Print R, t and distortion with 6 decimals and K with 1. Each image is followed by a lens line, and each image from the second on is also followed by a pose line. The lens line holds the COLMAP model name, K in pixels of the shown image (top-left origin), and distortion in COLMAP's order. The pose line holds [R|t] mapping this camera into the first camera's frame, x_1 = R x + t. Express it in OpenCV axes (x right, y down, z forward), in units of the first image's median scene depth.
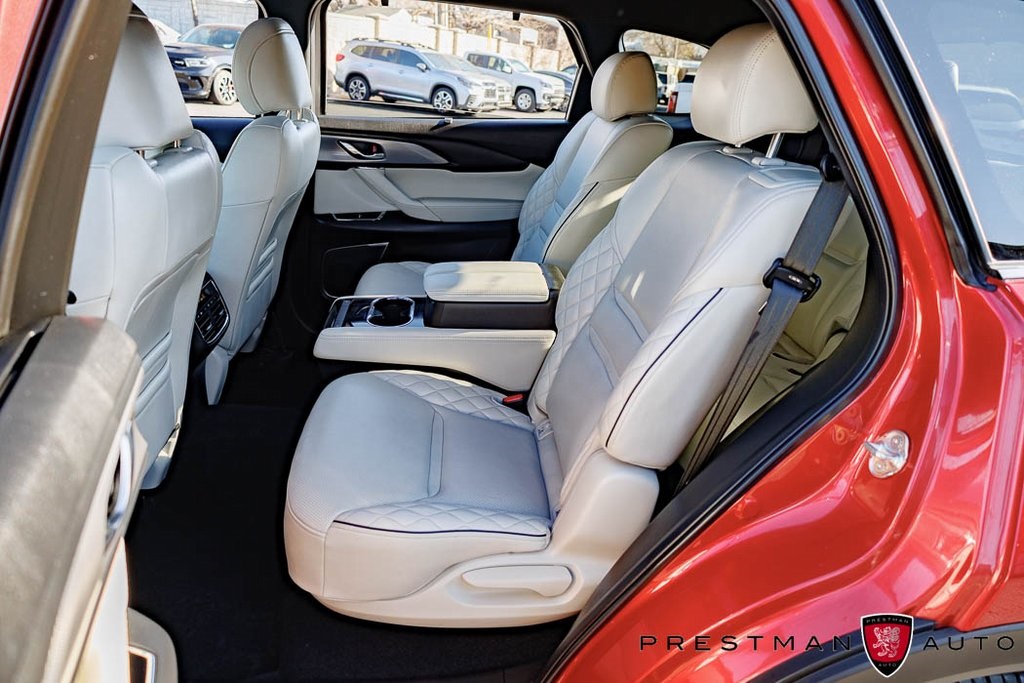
lens RADIAL K [[653.3, 0, 515.2], [0, 653.3, 351.1], [0, 0, 1]] dist [-0.025980, 0.021142]
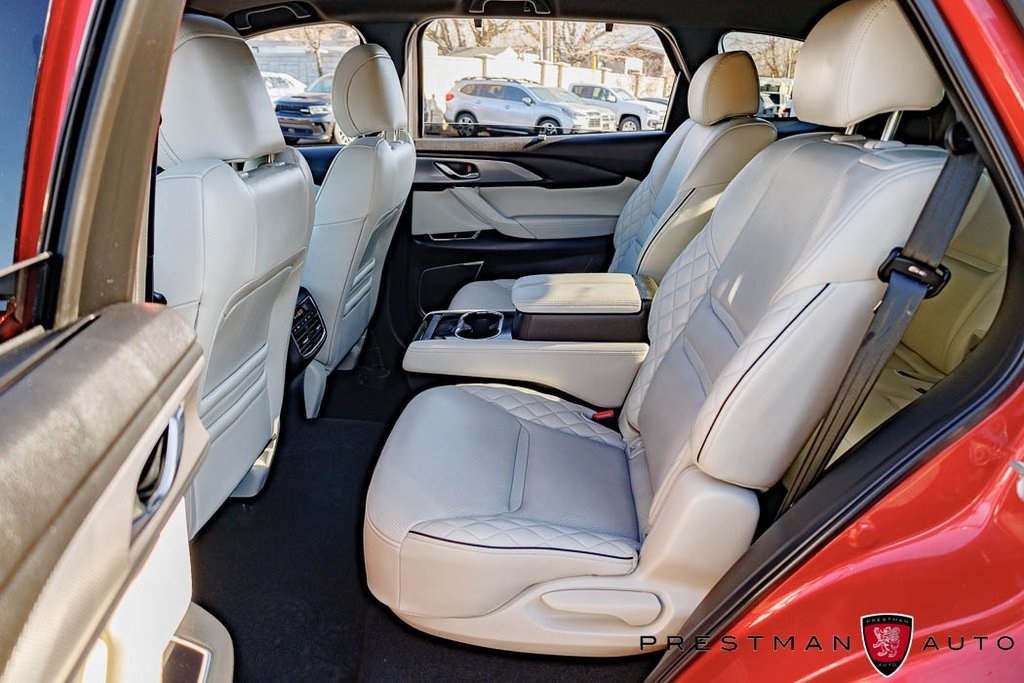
lens RADIAL K [[653.3, 0, 513.0], [0, 653.3, 351.7], [0, 0, 1]] dist [-0.025980, 0.021142]
pose [[0.986619, -0.001095, -0.163037, 0.022673], [-0.005805, 0.999108, -0.041836, 0.022233], [0.162938, 0.042222, 0.985733, 0.036570]]
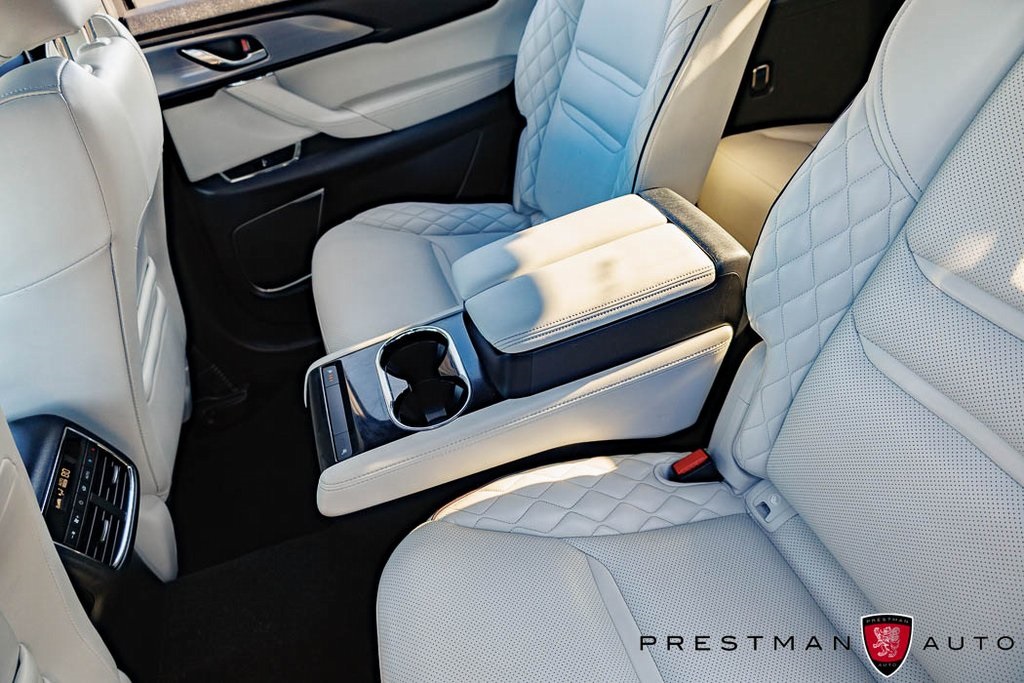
lens RADIAL K [[653.3, 0, 512.0], [0, 653.3, 344.8], [0, 0, 1]] dist [-0.025980, 0.021142]
pose [[0.948551, -0.314856, 0.033424, -0.138887], [0.295024, 0.917223, 0.267699, -0.221363], [-0.114944, -0.244065, 0.962923, 0.518843]]
